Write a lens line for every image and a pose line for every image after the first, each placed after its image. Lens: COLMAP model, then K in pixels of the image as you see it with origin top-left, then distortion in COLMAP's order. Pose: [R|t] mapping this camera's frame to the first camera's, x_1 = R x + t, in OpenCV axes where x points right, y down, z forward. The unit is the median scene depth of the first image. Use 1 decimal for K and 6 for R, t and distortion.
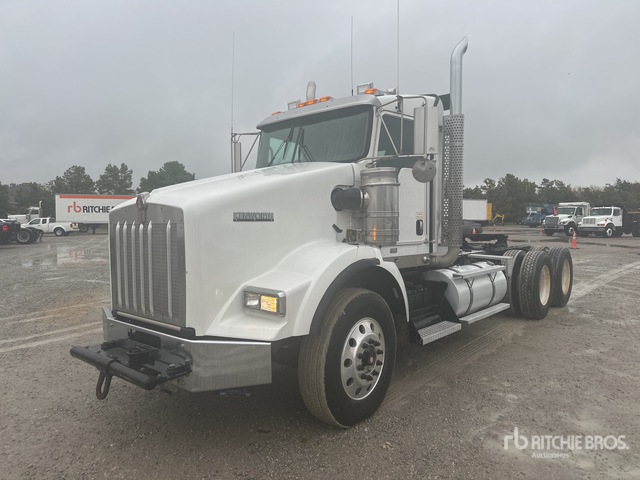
lens RADIAL K [[464.7, 0, 329.7], [0, 464.7, 239.3], [0, 0, 1]] dist [-0.000860, -0.000579]
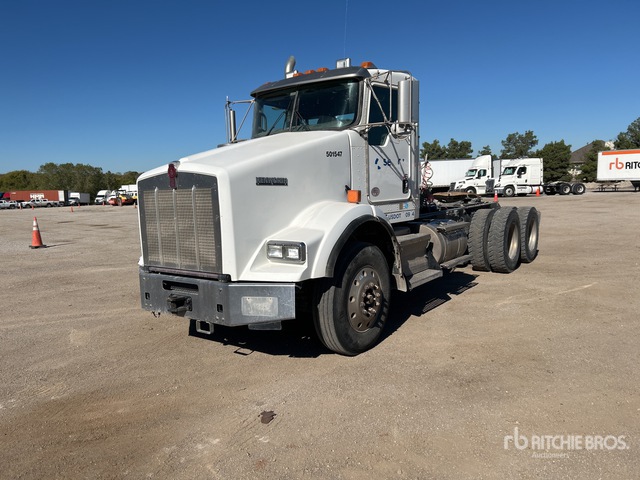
lens RADIAL K [[488.1, 0, 319.1], [0, 488.1, 255.1], [0, 0, 1]] dist [0.000672, -0.000289]
pose [[0.998107, -0.031486, 0.052840, -0.096204], [0.025728, 0.994000, 0.106316, 0.008138], [-0.055870, -0.104755, 0.992927, -0.210161]]
